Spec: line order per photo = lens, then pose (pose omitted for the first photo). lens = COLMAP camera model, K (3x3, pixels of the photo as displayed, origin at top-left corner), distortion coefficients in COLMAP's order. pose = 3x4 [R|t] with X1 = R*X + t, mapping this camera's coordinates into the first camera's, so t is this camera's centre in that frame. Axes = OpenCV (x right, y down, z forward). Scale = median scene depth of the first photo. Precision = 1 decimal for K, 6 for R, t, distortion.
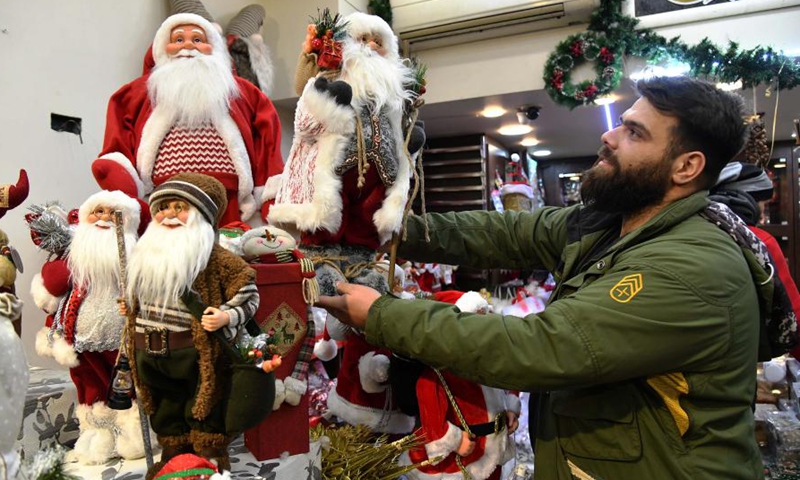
lens RADIAL K [[576.0, 0, 400.0], [0, 576.0, 240.0], [0, 0, 1]] dist [-0.004994, -0.001014]
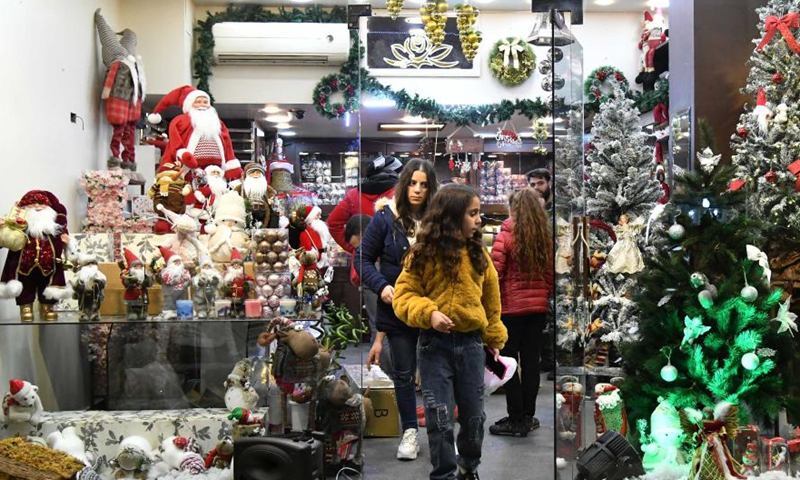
lens RADIAL K [[576.0, 0, 400.0], [0, 576.0, 240.0], [0, 0, 1]] dist [-0.004994, -0.001014]
pose [[0.896173, 0.004227, 0.443684, -0.245332], [-0.024329, 0.998918, 0.039624, 0.042260], [-0.443036, -0.046305, 0.895307, -0.561634]]
